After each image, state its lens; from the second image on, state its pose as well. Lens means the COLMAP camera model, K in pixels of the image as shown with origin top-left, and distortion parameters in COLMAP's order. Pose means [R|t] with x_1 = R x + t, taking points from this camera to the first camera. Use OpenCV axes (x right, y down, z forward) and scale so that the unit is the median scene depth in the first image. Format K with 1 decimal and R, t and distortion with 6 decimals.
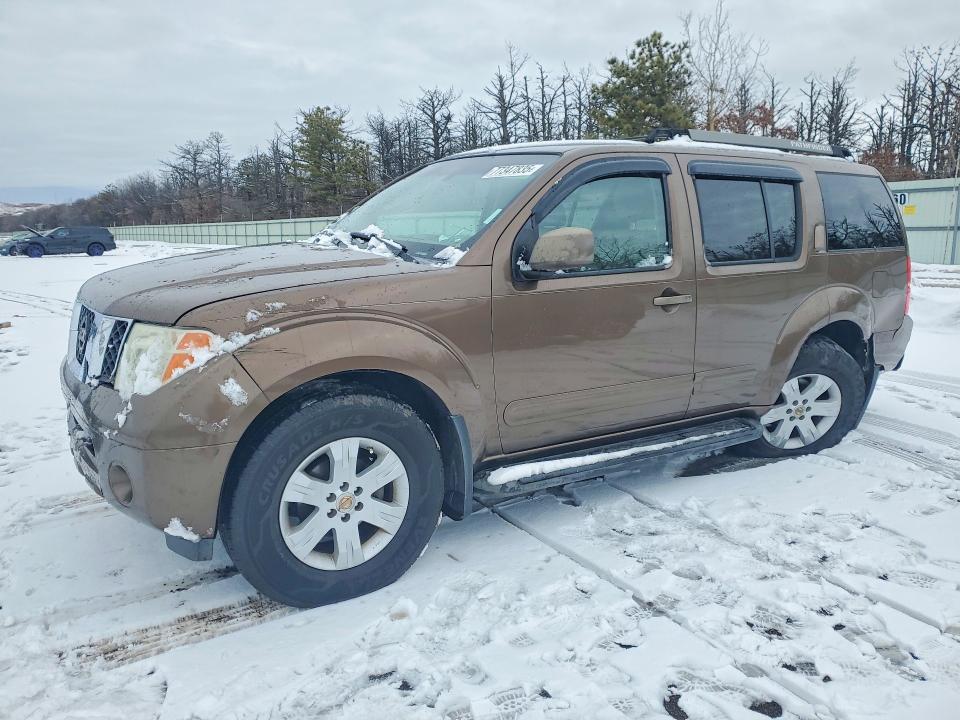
lens RADIAL K [[724.1, 0, 480.0], [0, 724.1, 360.0], [0, 0, 1]] dist [0.002057, -0.000462]
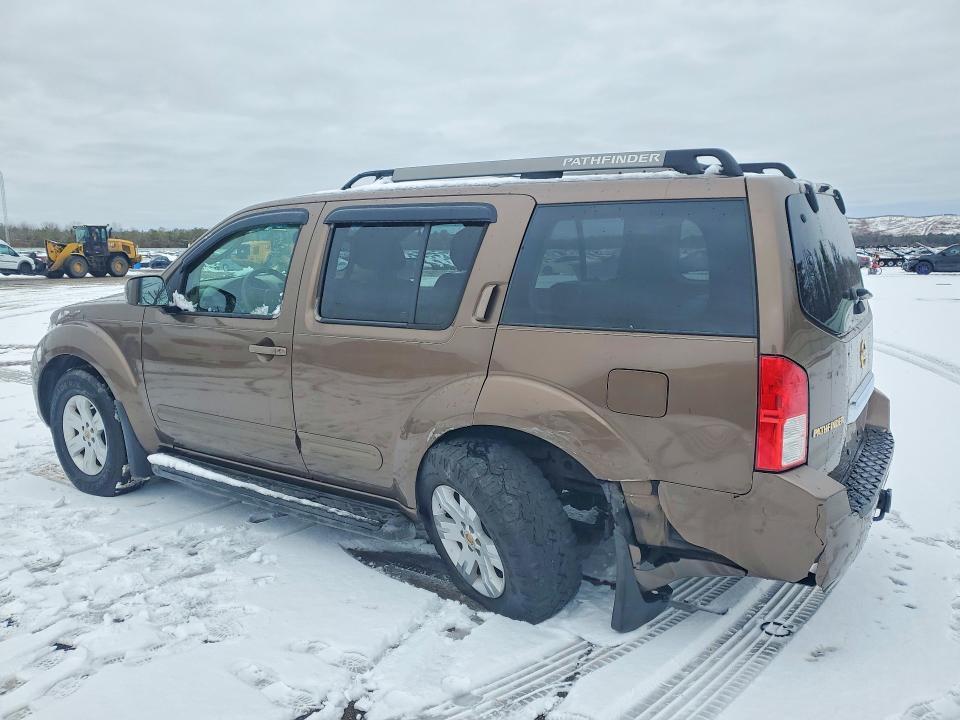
lens RADIAL K [[733.6, 0, 480.0], [0, 733.6, 360.0], [0, 0, 1]] dist [0.006774, 0.001313]
pose [[0.418131, 0.148161, -0.896223, 1.311440], [-0.168664, 0.982116, 0.083670, -0.205583], [0.892591, 0.116176, 0.435642, 0.825708]]
